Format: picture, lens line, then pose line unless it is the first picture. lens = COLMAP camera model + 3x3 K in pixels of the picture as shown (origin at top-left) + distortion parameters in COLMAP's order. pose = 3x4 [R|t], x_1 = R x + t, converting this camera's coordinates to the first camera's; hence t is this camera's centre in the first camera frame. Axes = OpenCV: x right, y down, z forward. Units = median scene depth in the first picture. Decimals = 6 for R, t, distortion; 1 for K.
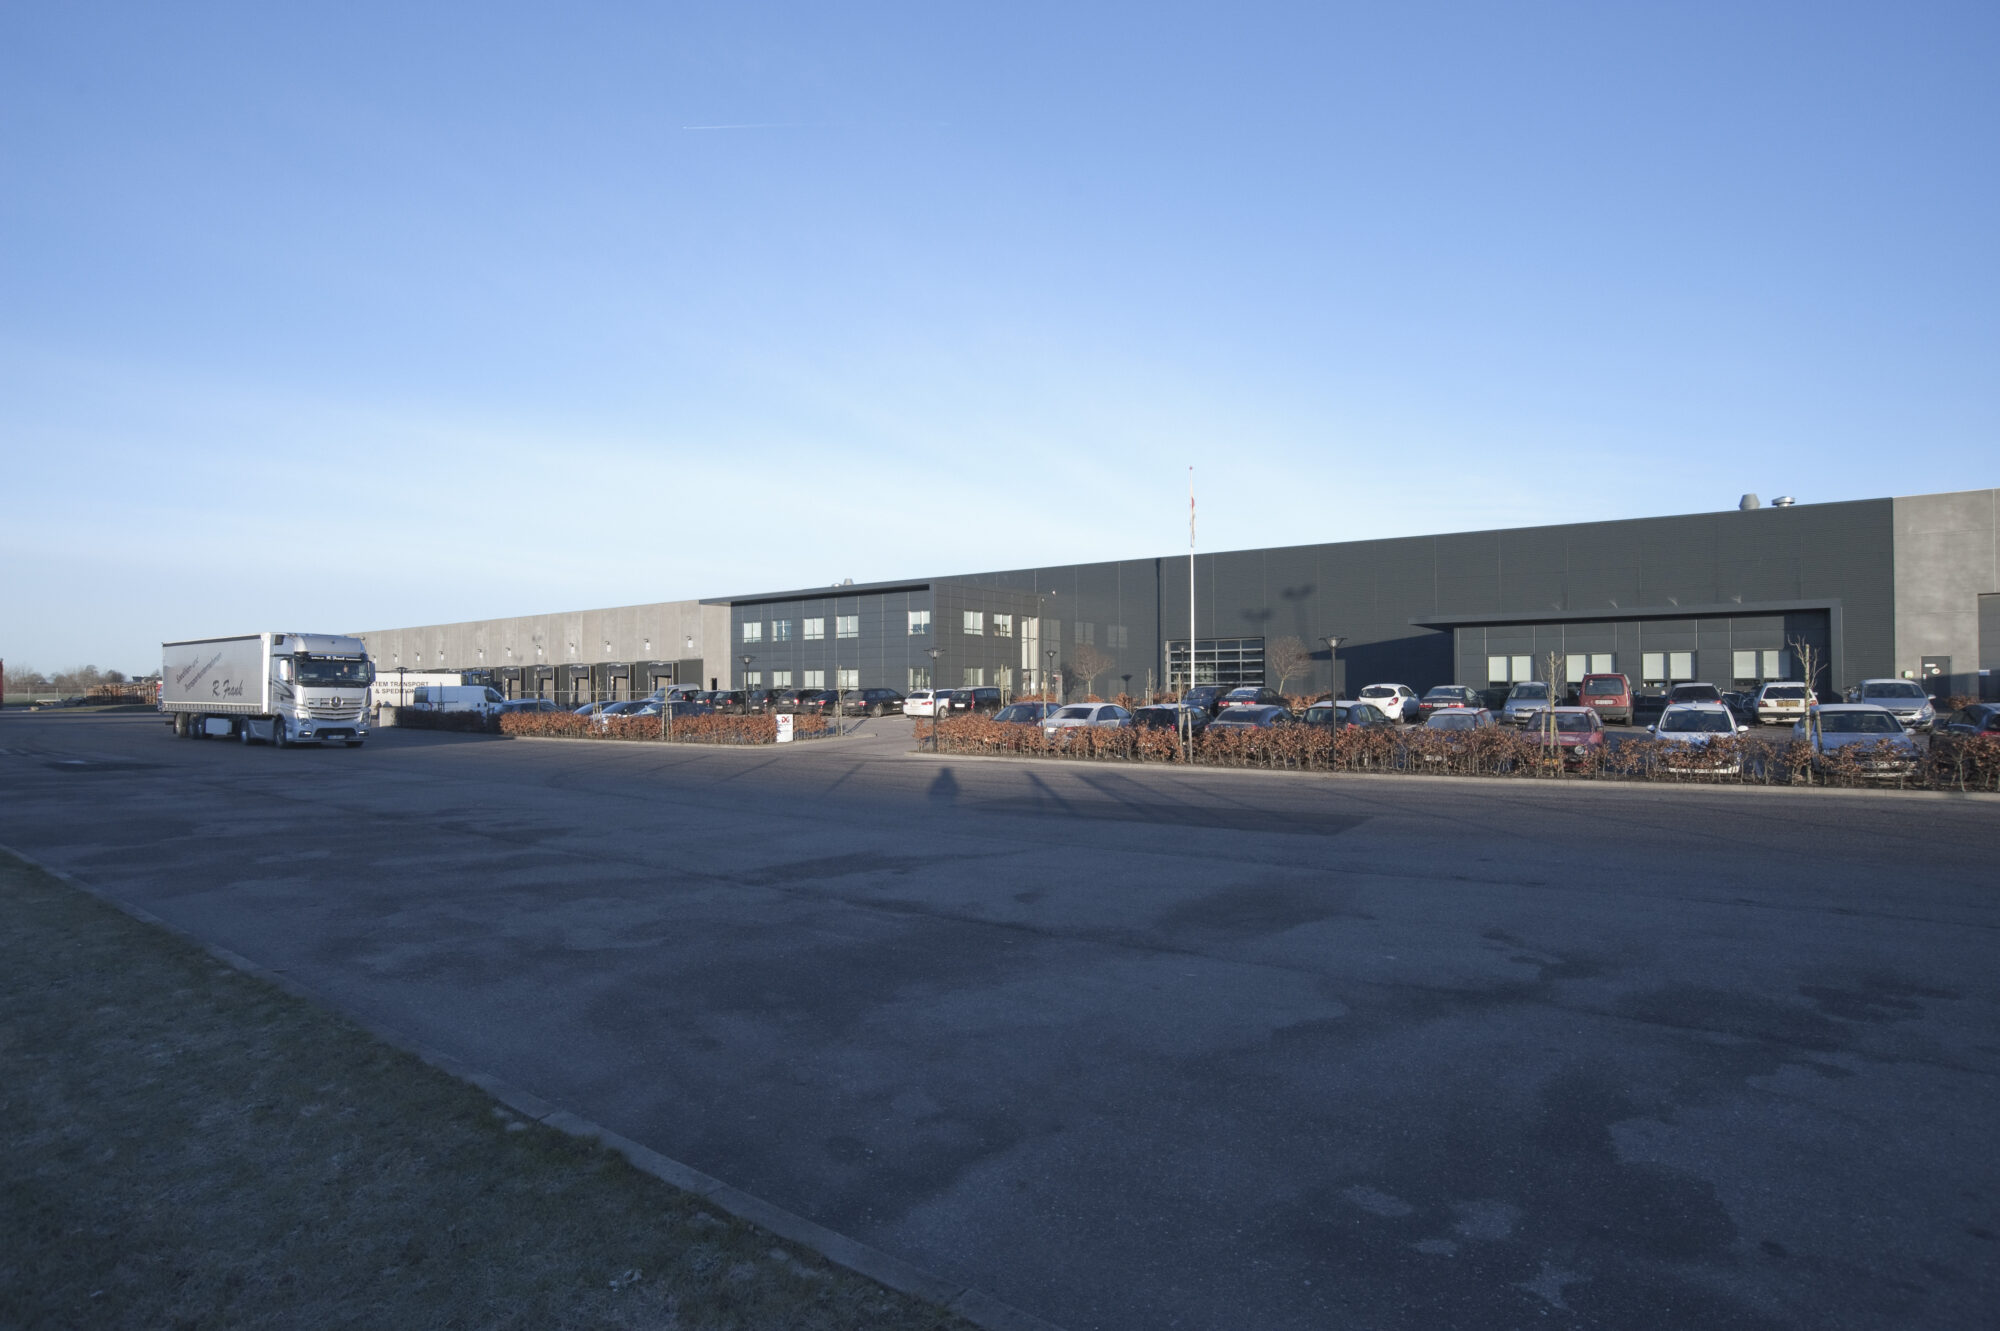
lens RADIAL K [[1022.8, 0, 986.6], [0, 1022.8, 680.1], [0, 0, 1]] dist [-0.001132, 0.000189]
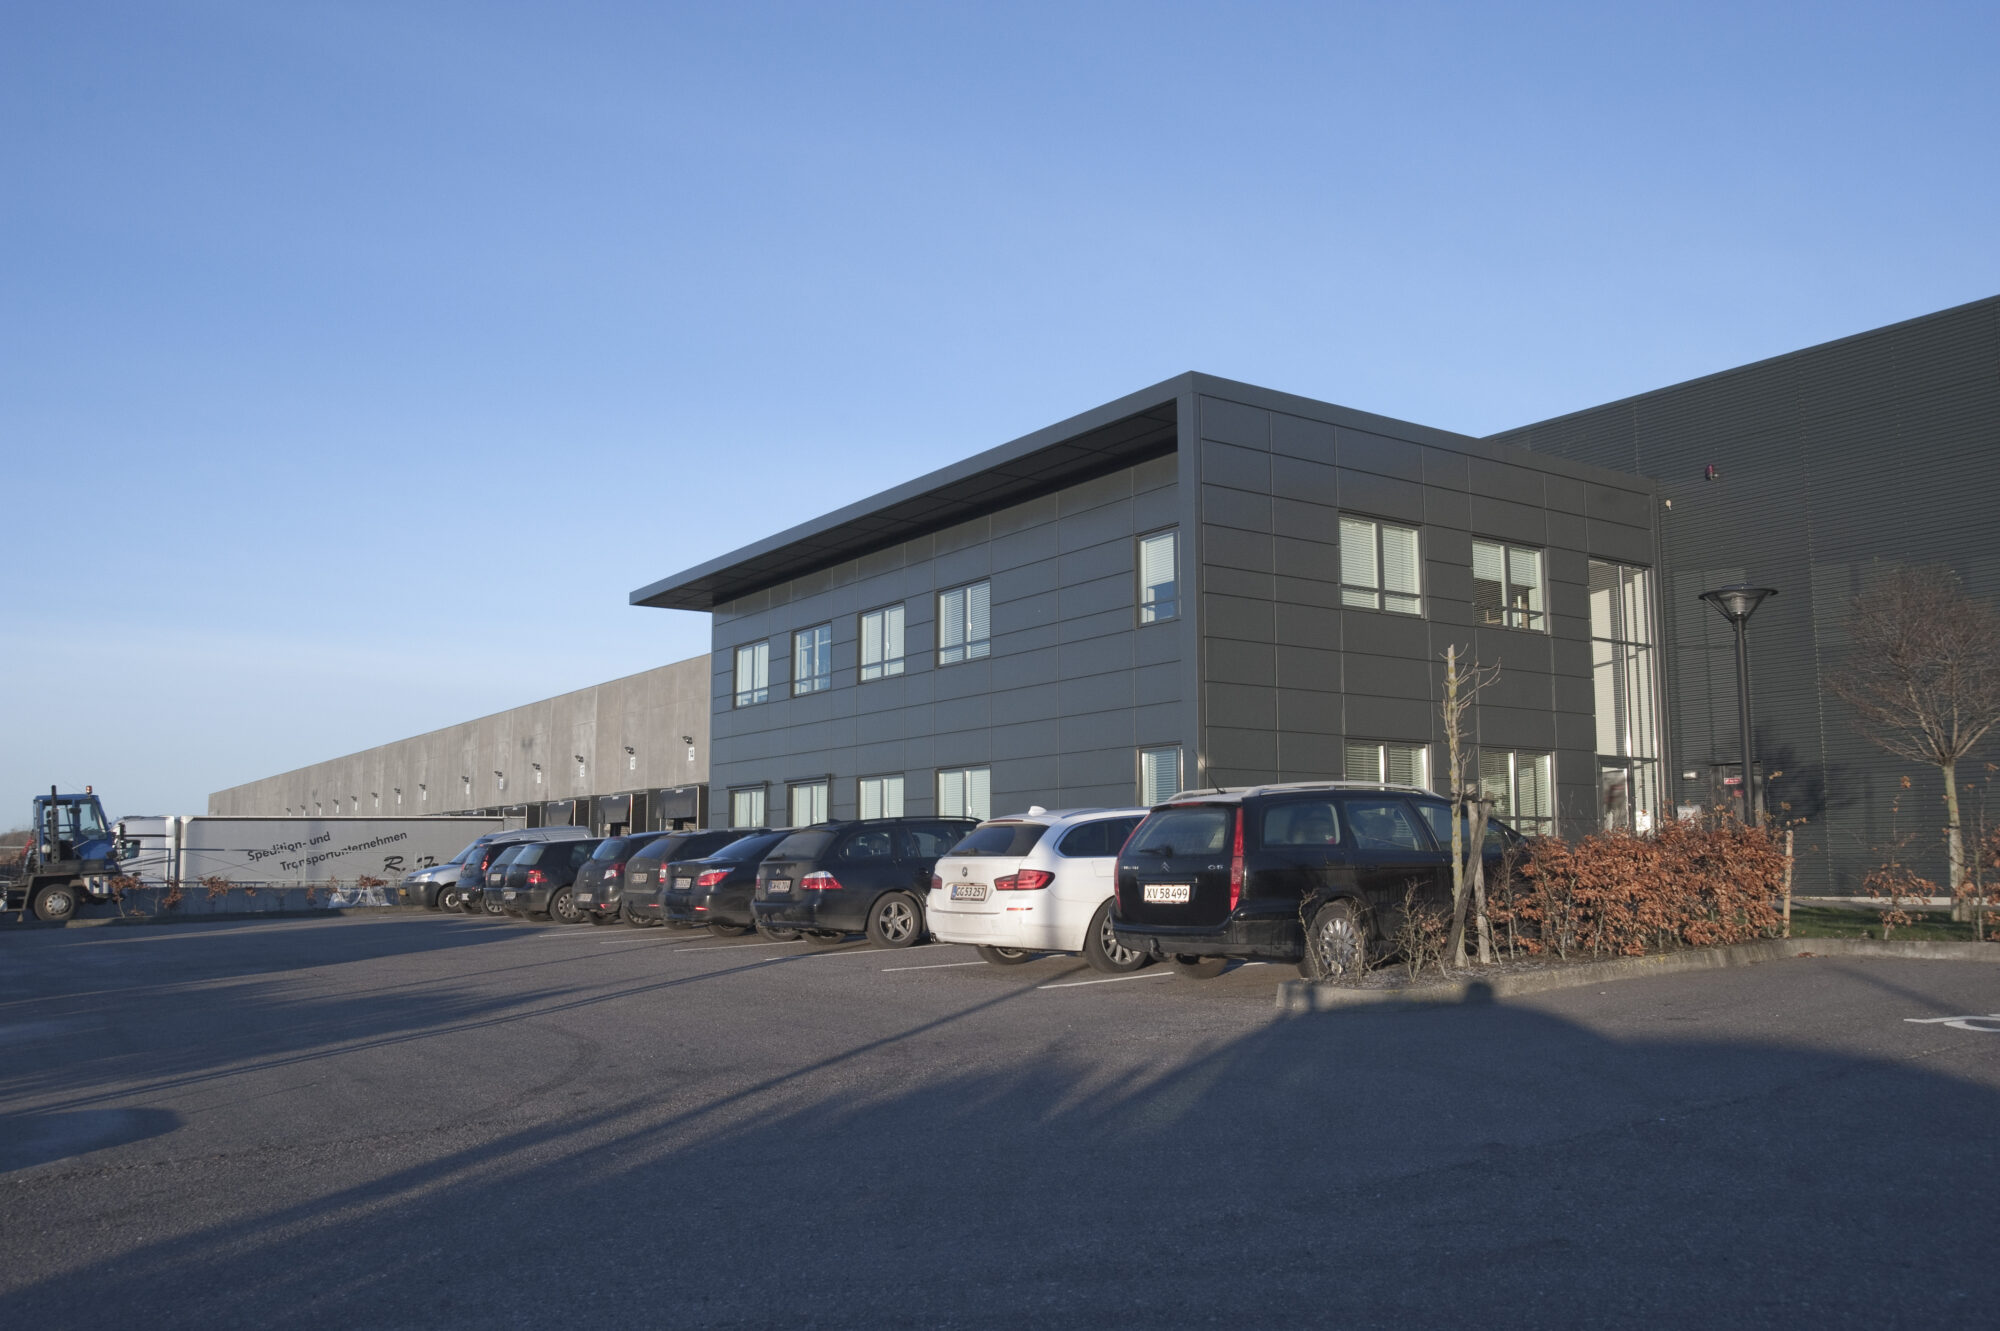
lens RADIAL K [[1655.9, 0, 998.6], [0, 1655.9, 662.4], [0, 0, 1]] dist [-0.057552, -0.001658]
pose [[0.944481, -0.040605, -0.326046, 0.028119], [0.002738, 0.993272, -0.115771, 0.013626], [0.328553, 0.108451, 0.938238, 0.544395]]
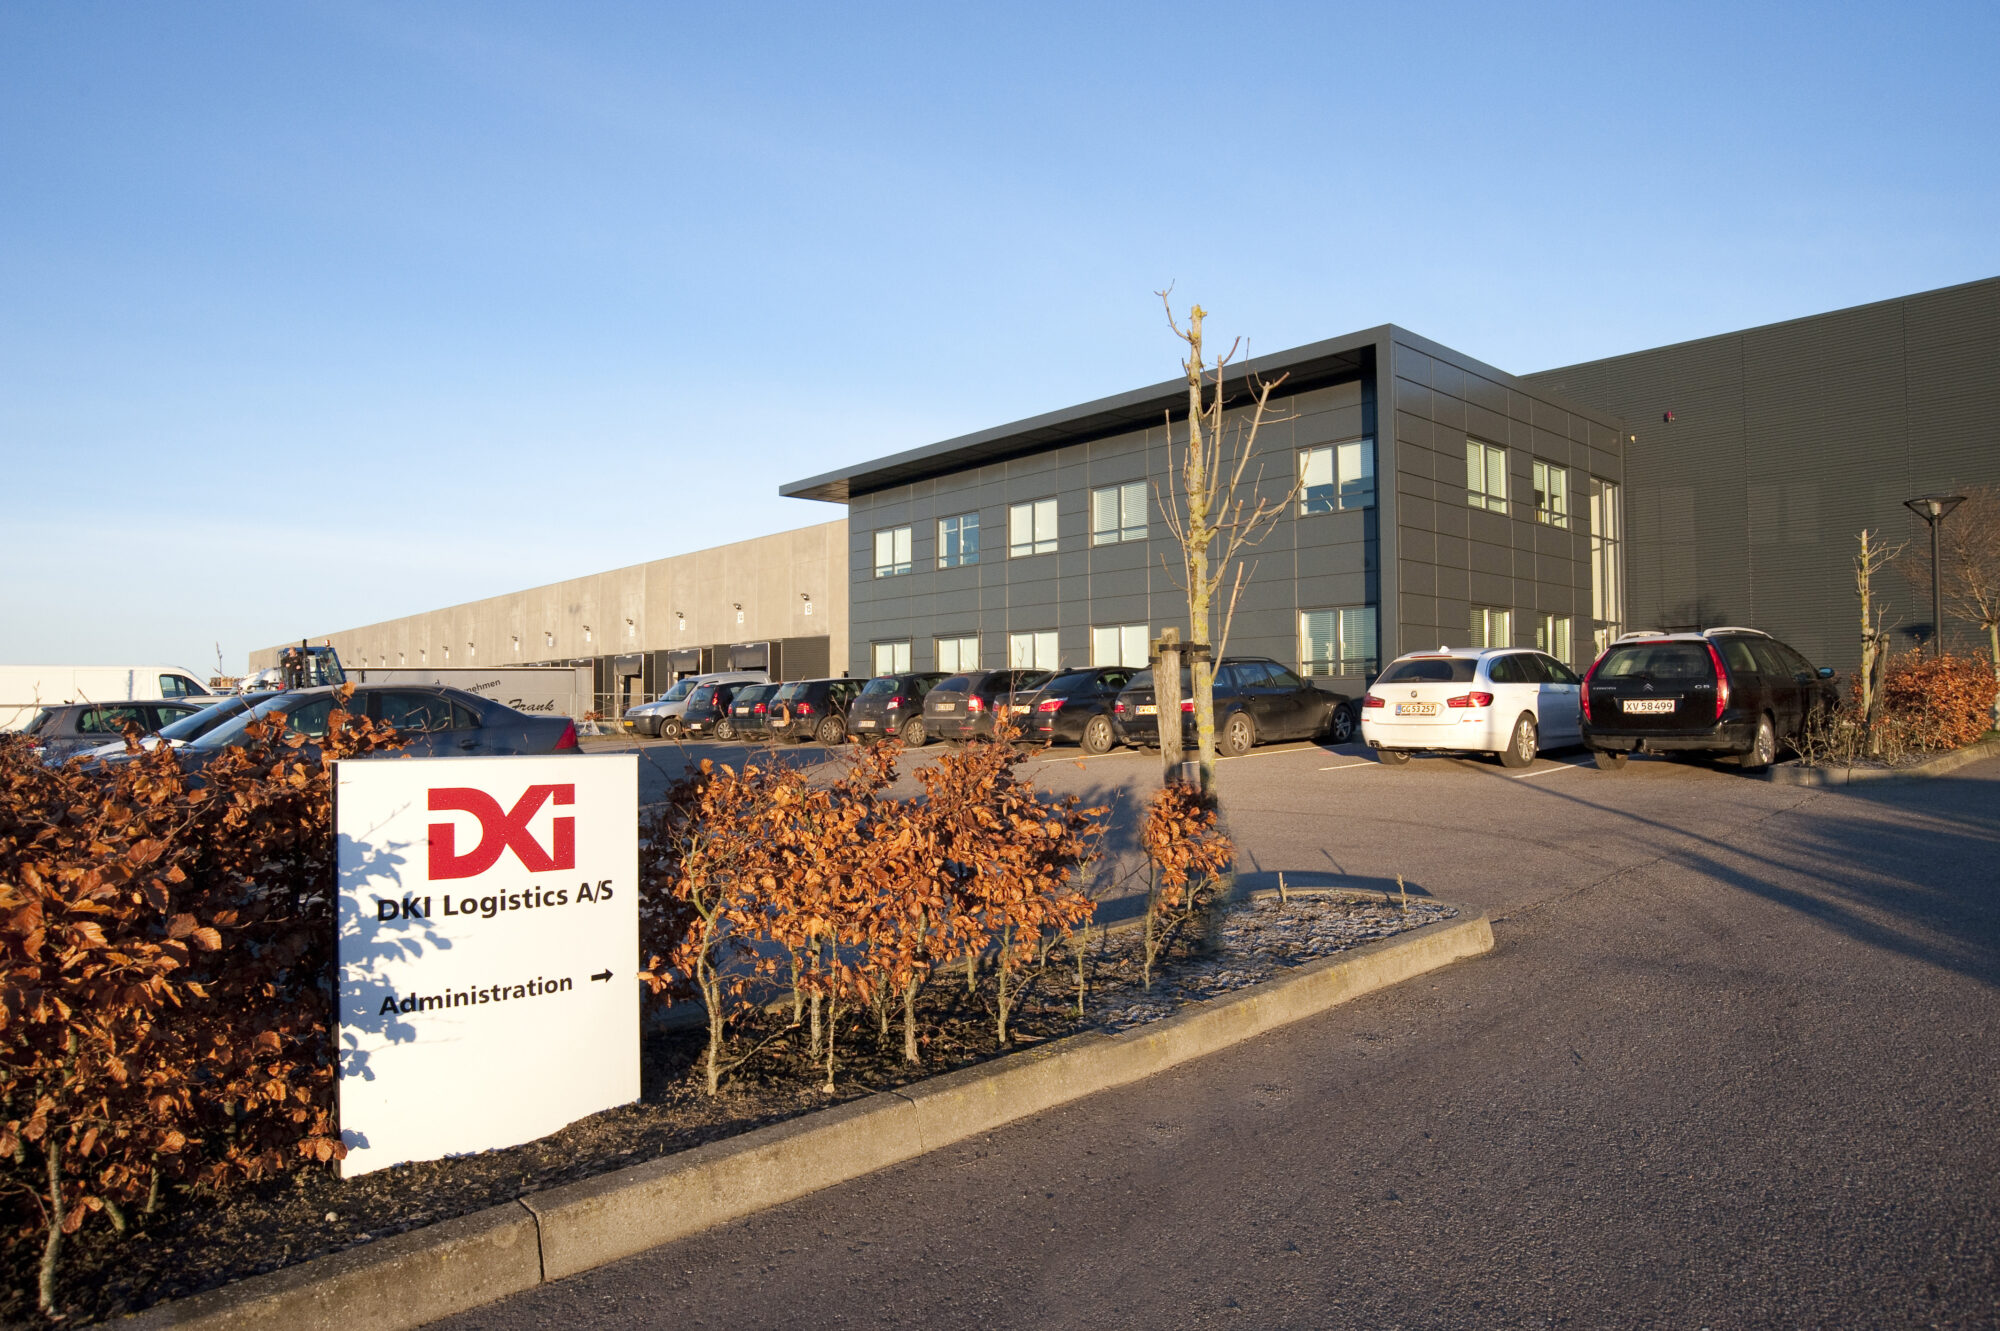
lens RADIAL K [[1264.9, 0, 1015.4], [0, 1264.9, 670.7], [0, 0, 1]] dist [-0.070308, 0.004144]
pose [[0.981611, -0.008307, -0.190710, -0.082622], [0.003847, 0.999711, -0.023744, 0.016877], [0.190852, 0.022573, 0.981359, 0.519095]]
